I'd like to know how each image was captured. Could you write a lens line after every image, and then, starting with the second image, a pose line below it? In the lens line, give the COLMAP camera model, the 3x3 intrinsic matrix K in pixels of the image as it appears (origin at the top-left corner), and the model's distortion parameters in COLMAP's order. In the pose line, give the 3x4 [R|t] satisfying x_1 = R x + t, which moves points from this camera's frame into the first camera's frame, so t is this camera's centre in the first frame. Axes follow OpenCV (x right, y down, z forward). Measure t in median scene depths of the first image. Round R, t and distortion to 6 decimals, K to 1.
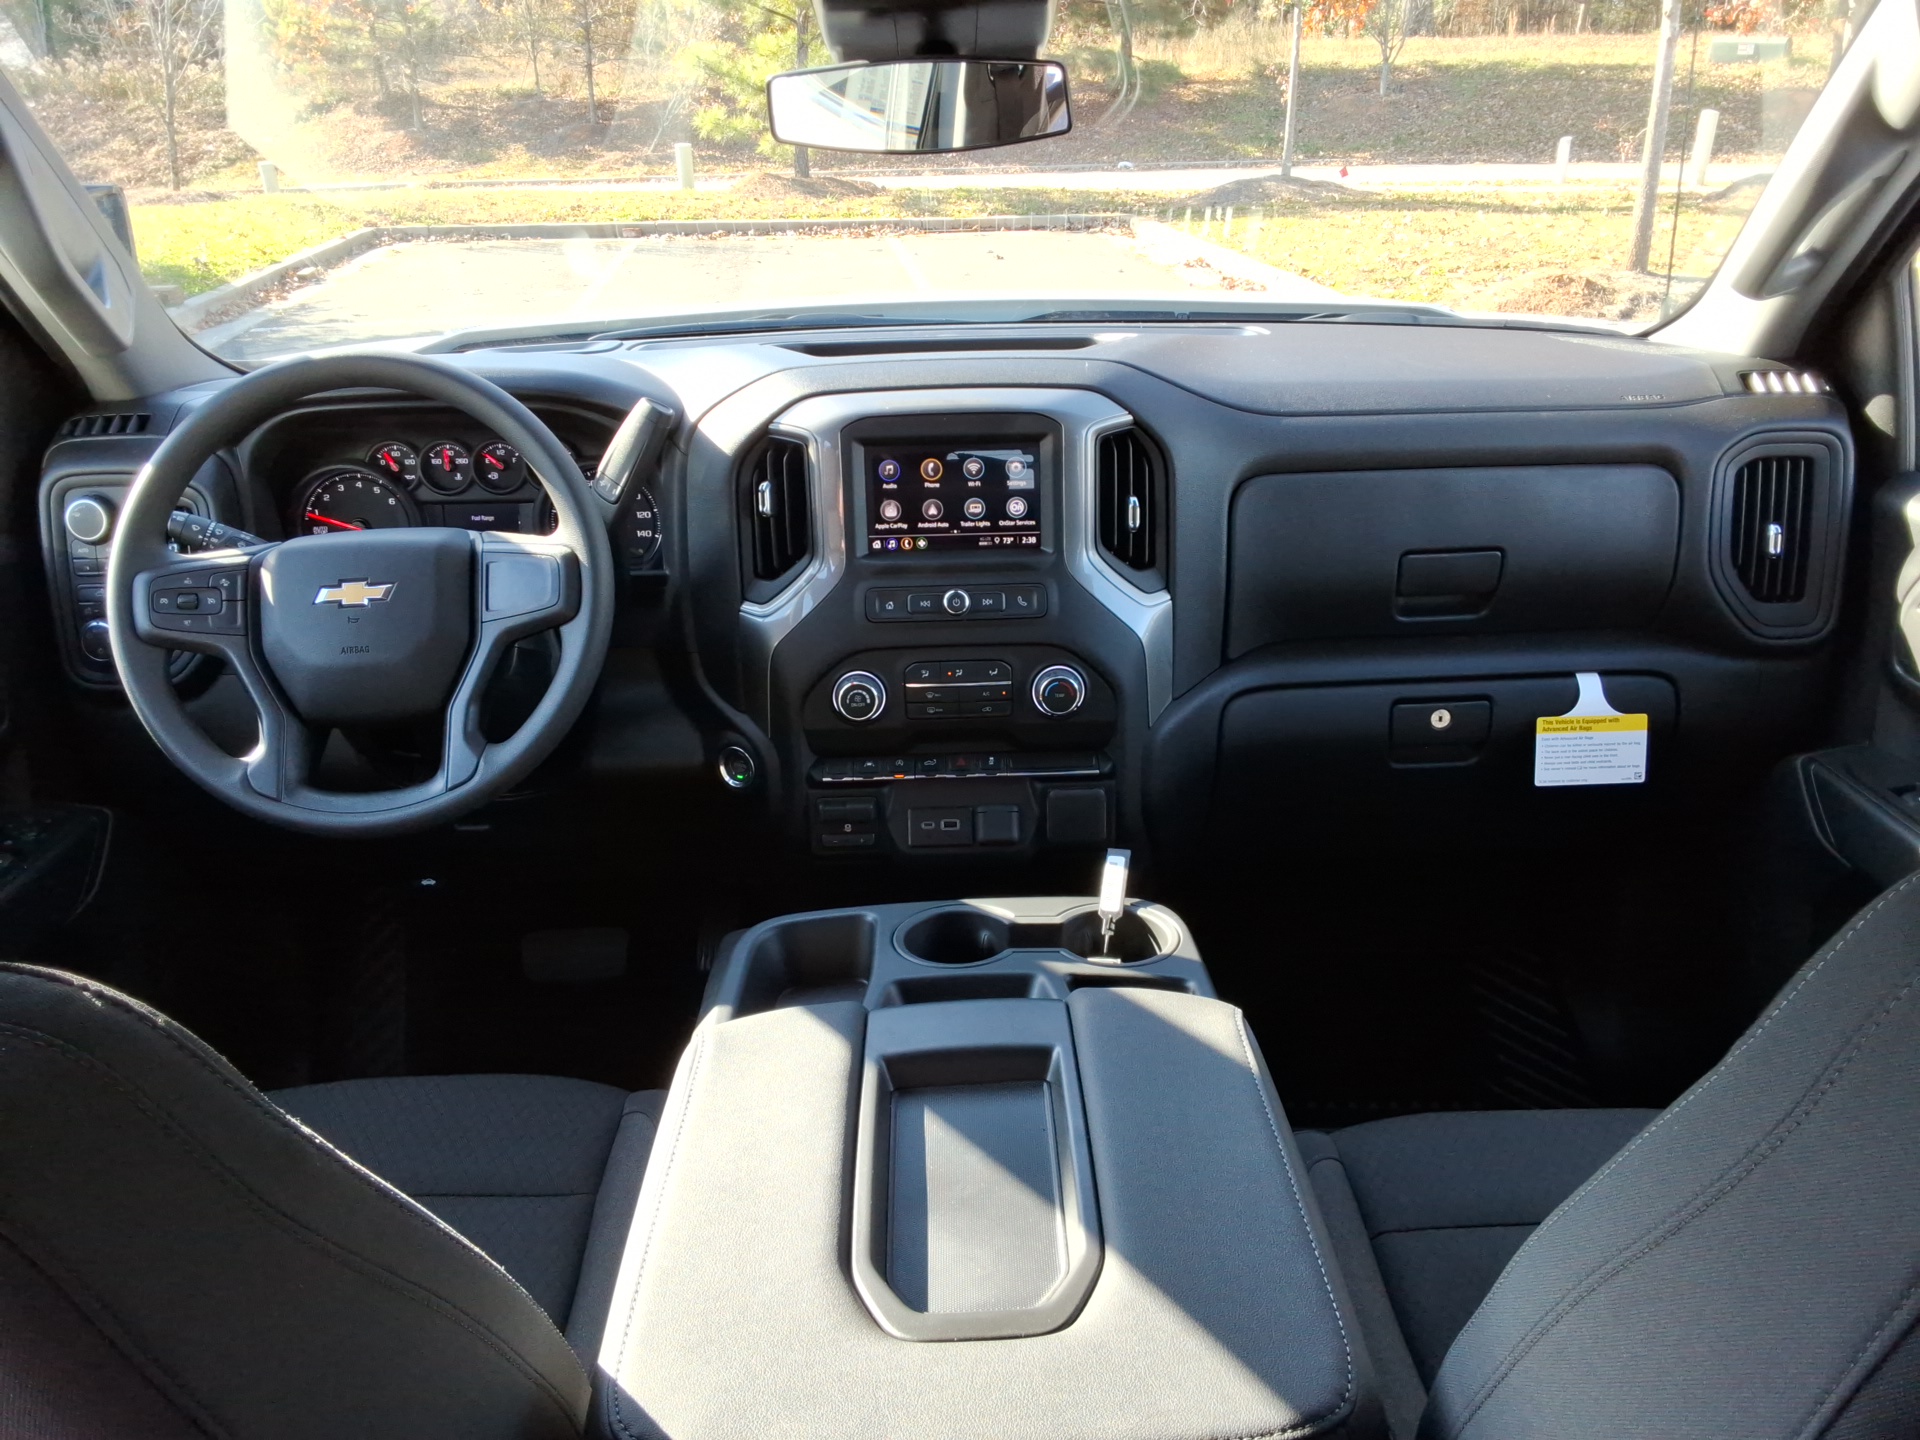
lens RADIAL K [[1499.8, 0, 960.0], [0, 1499.8, 720.0], [0, 0, 1]] dist [0.076671, -0.118219]
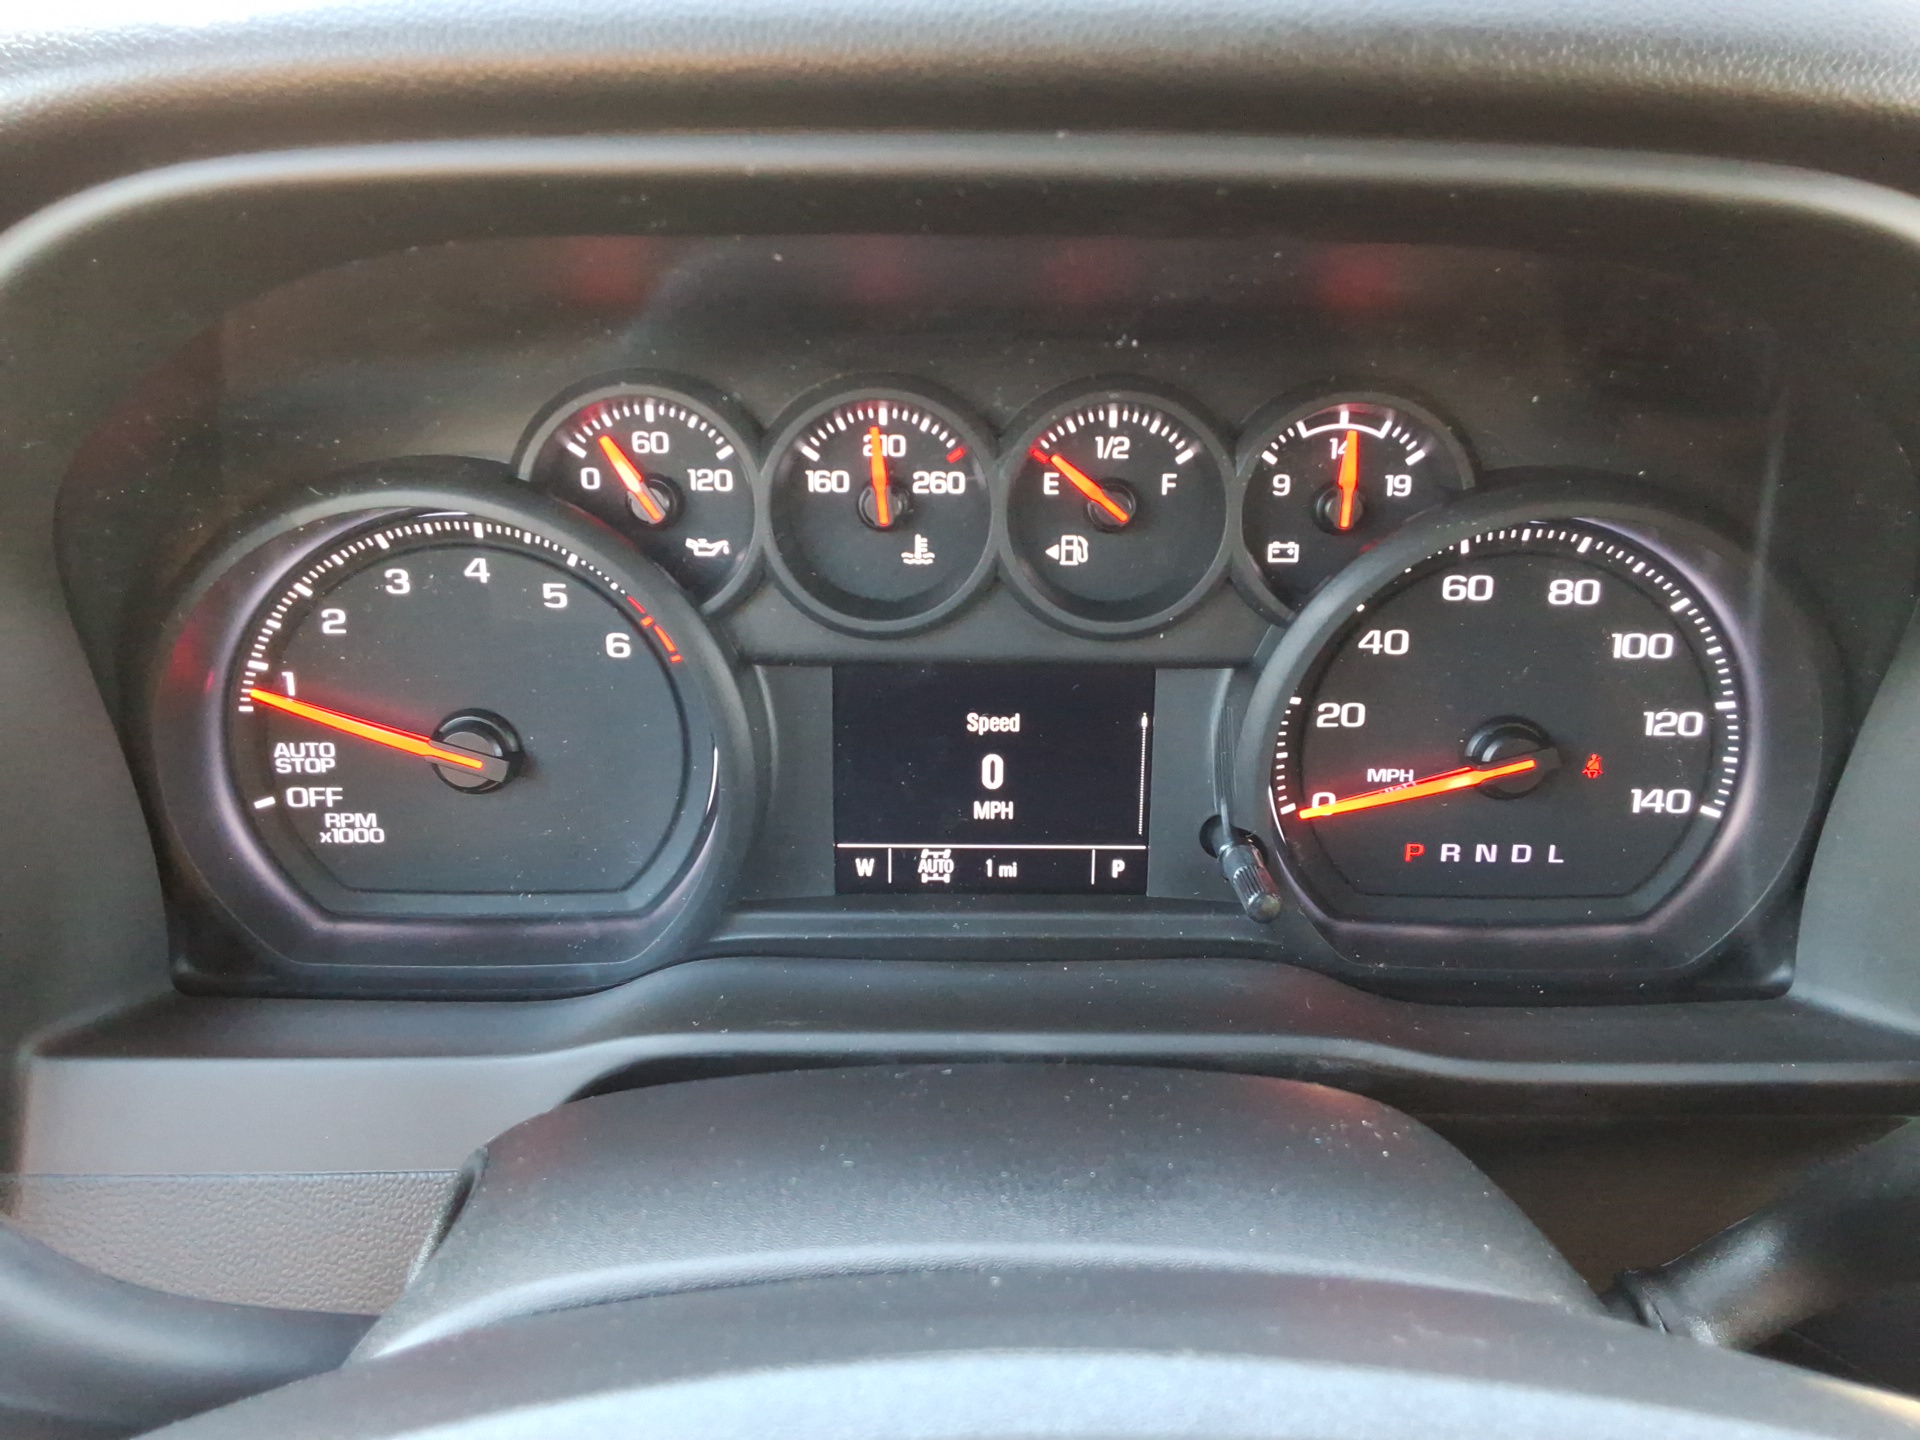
lens RADIAL K [[1552.1, 0, 966.1], [0, 1552.1, 717.0], [0, 0, 1]] dist [0.121843, -0.172156]
pose [[0.999442, 0.031679, -0.010595, -0.348195], [-0.031452, 0.999287, 0.020867, -0.152919], [0.011249, -0.020522, 0.999726, 0.831118]]
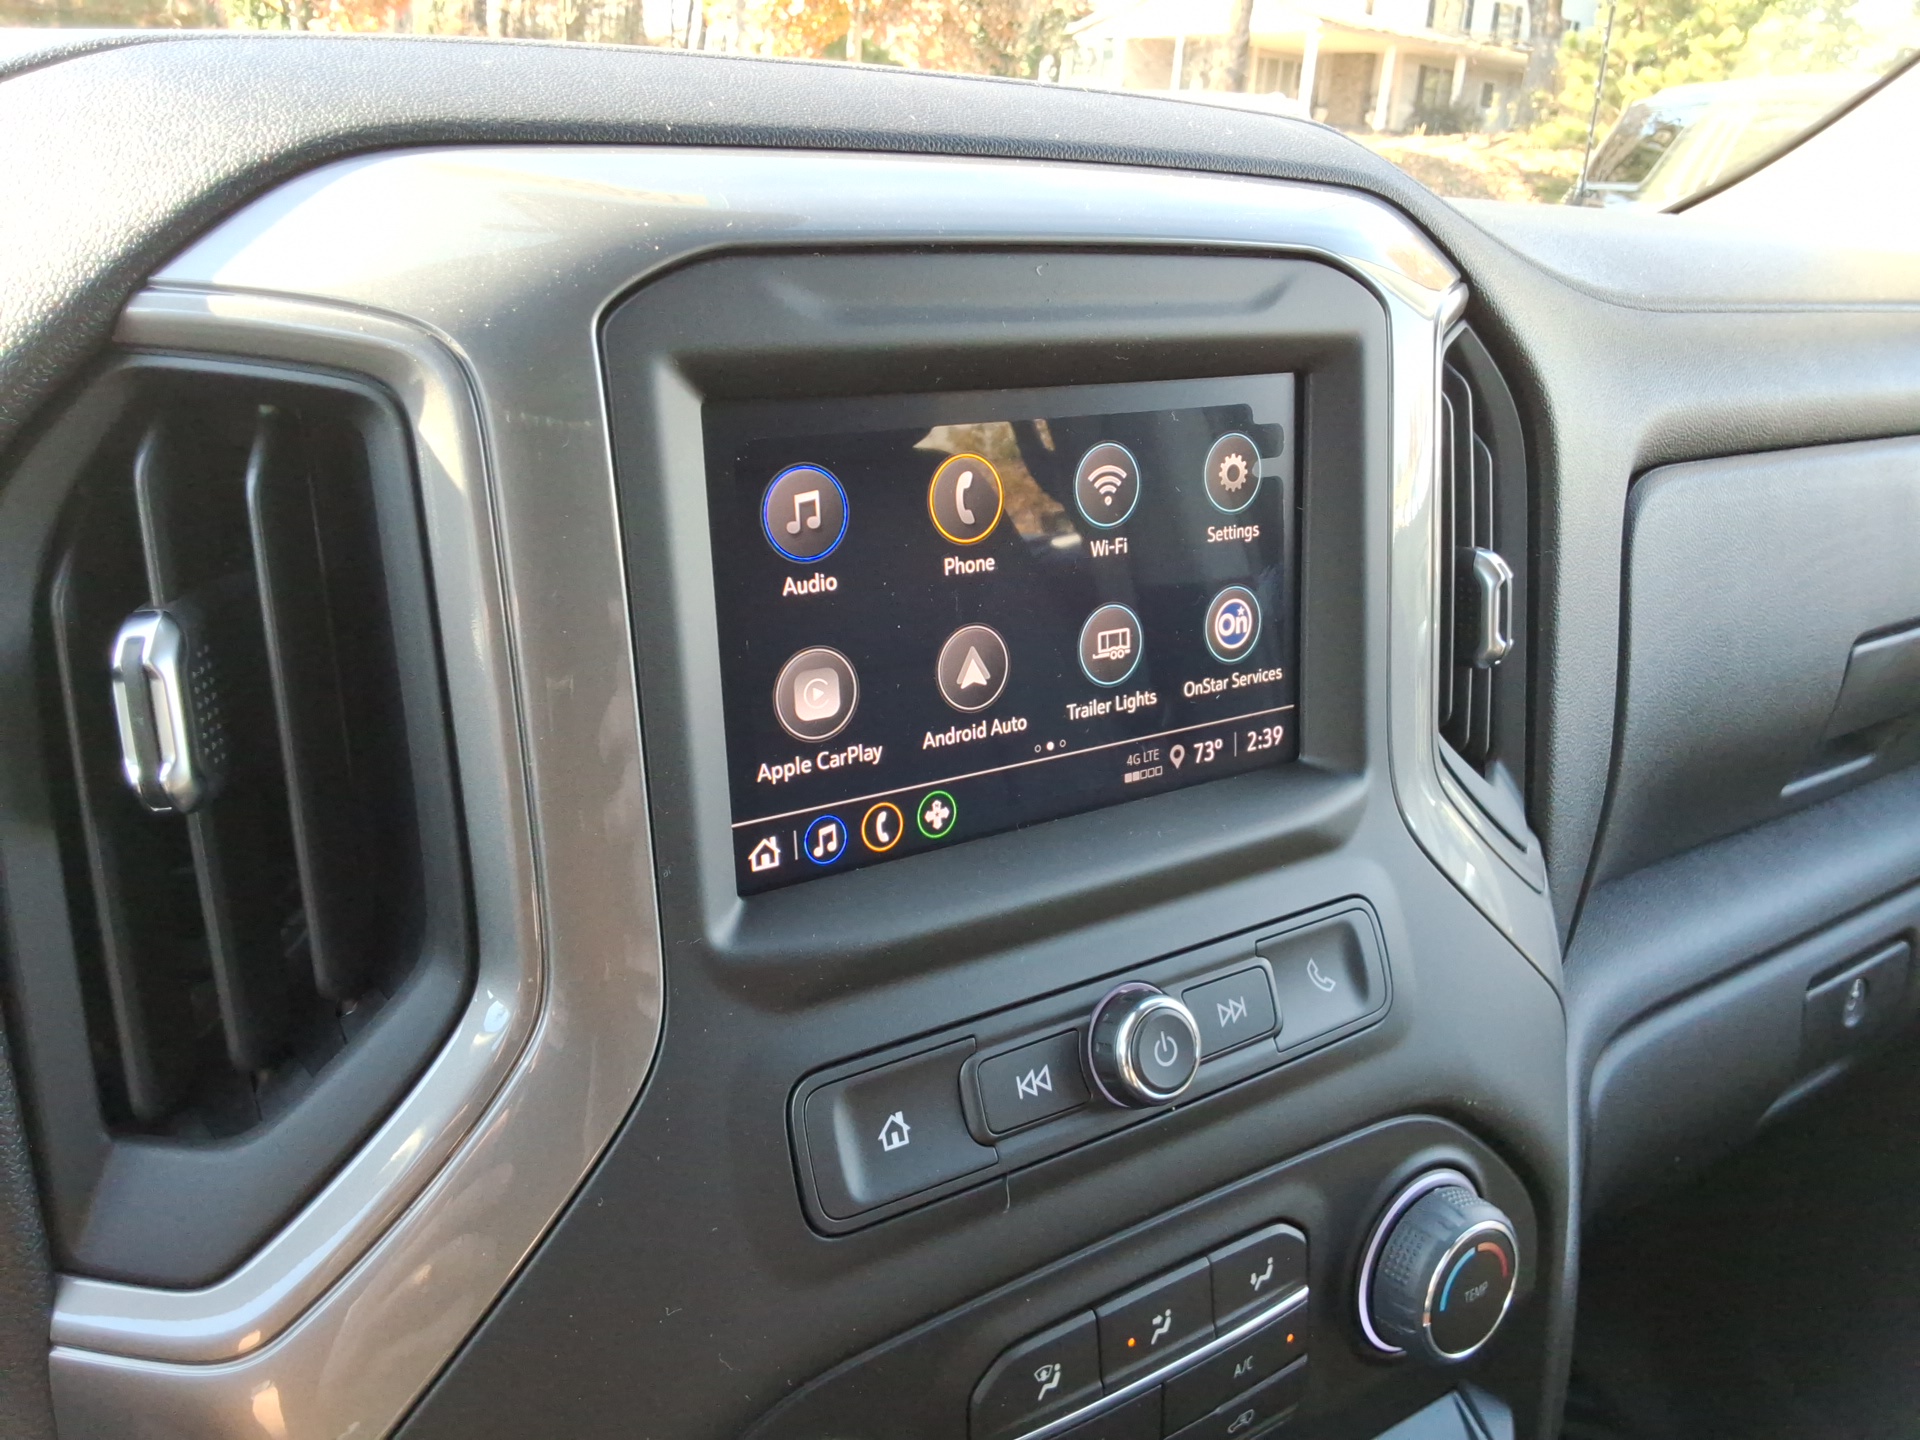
lens RADIAL K [[1580.2, 0, 985.6], [0, 1580.2, 705.5], [0, 0, 1]] dist [0.098030, -0.140733]
pose [[0.829823, -0.123735, 0.544135, -0.150998], [0.149782, 0.988712, -0.003592, -0.132692], [-0.537549, 0.084483, 0.838990, 0.789728]]
